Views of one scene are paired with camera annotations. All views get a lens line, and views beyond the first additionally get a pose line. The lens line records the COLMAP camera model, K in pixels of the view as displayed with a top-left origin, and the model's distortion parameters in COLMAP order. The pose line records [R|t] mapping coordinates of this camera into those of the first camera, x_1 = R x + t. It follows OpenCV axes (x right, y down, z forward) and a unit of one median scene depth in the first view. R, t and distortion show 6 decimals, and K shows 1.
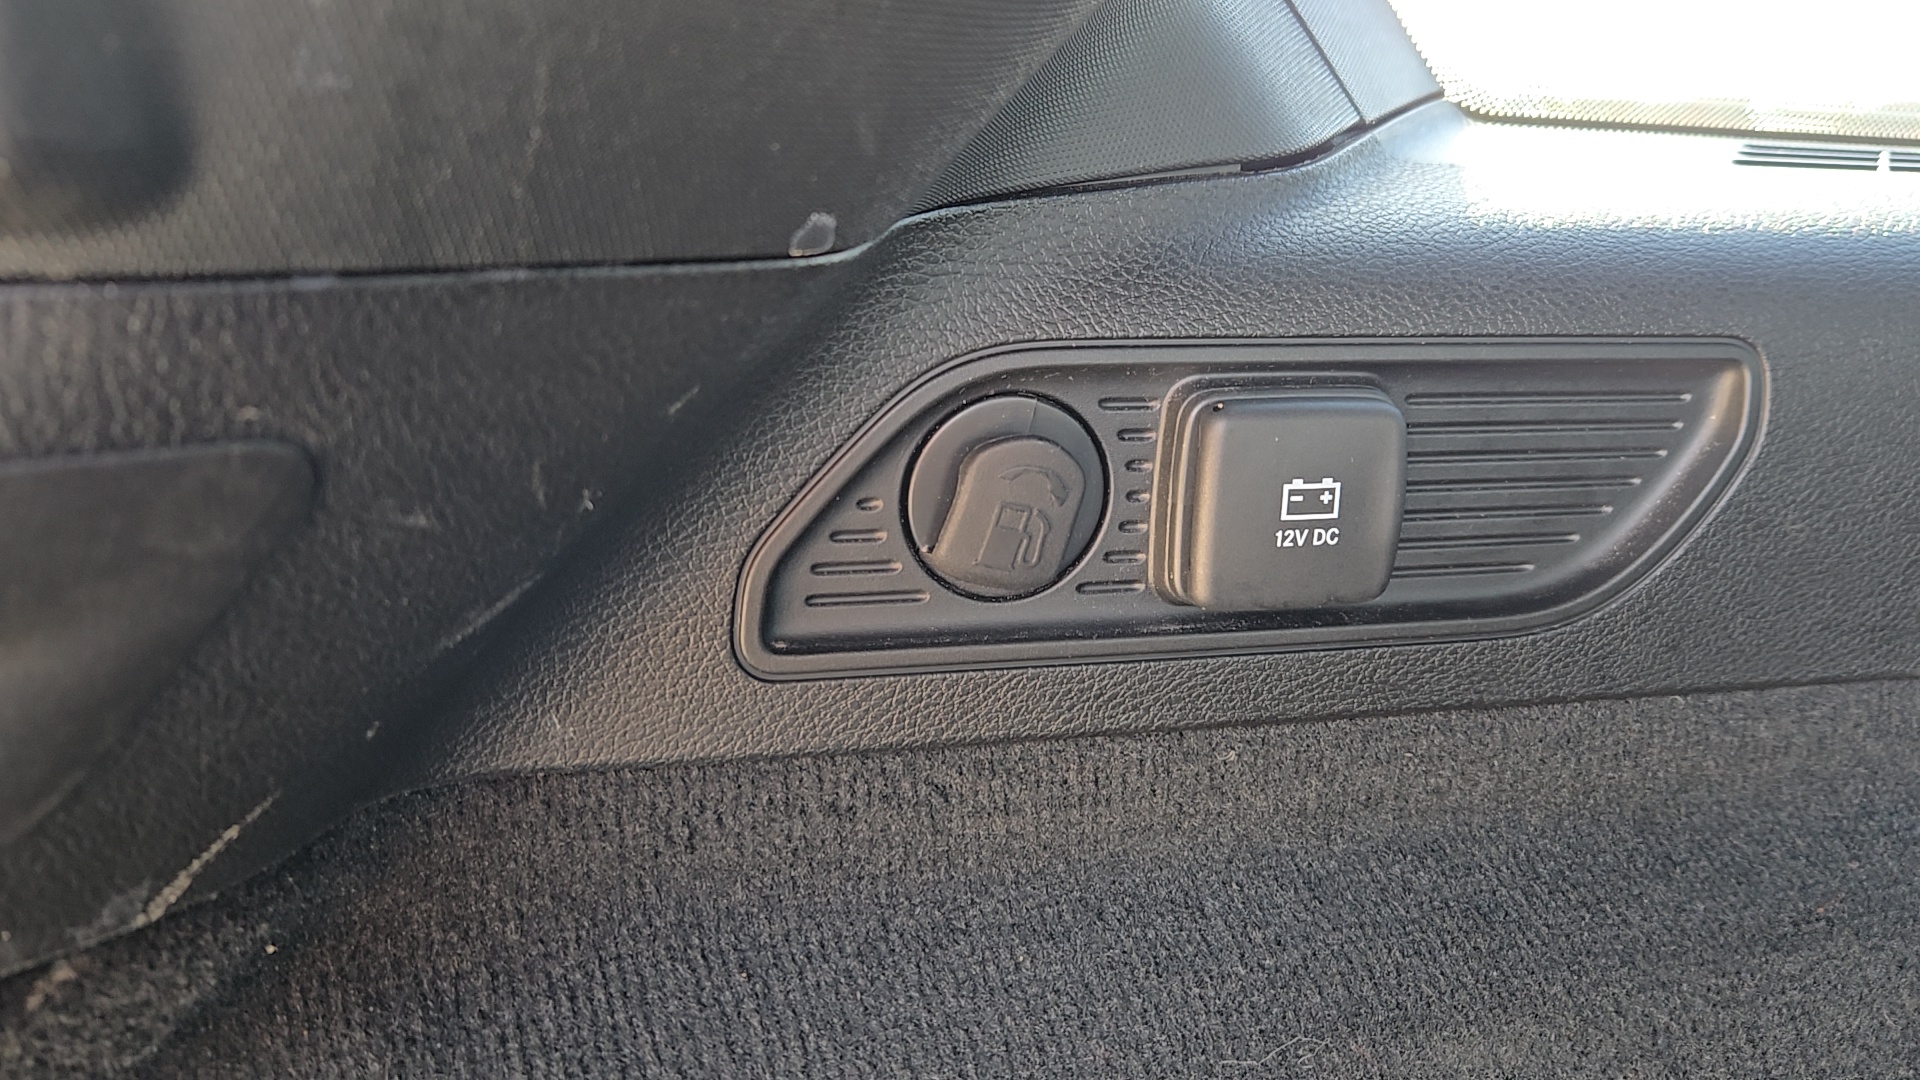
lens RADIAL K [[1585.8, 0, 958.6], [0, 1585.8, 528.0], [0, 0, 1]] dist [0.017620, -0.006329]
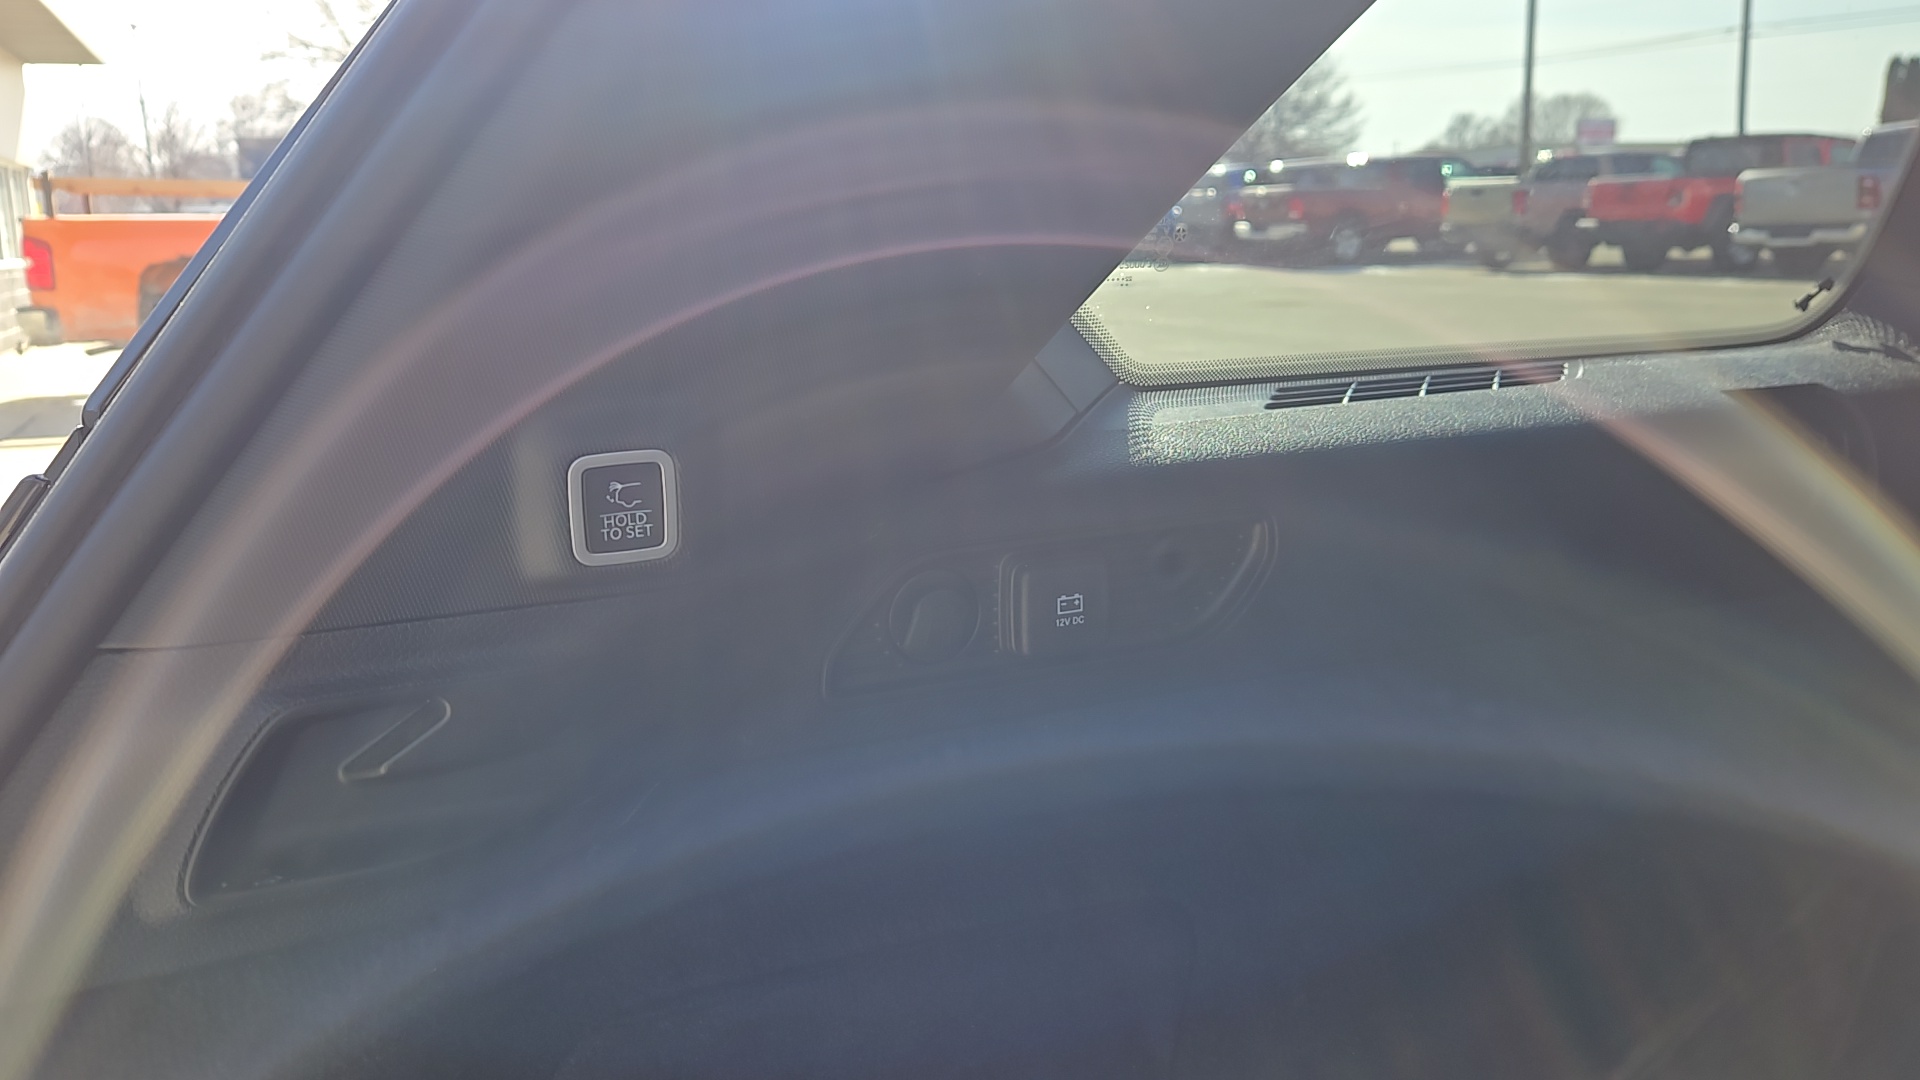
lens RADIAL K [[1585.8, 0, 958.6], [0, 1585.8, 528.0], [0, 0, 1]] dist [0.017620, -0.006329]
pose [[0.986543, -0.081963, 0.141474, -0.231152], [0.088604, 0.995211, -0.041286, -0.045242], [-0.137413, 0.053265, 0.989081, -1.150101]]
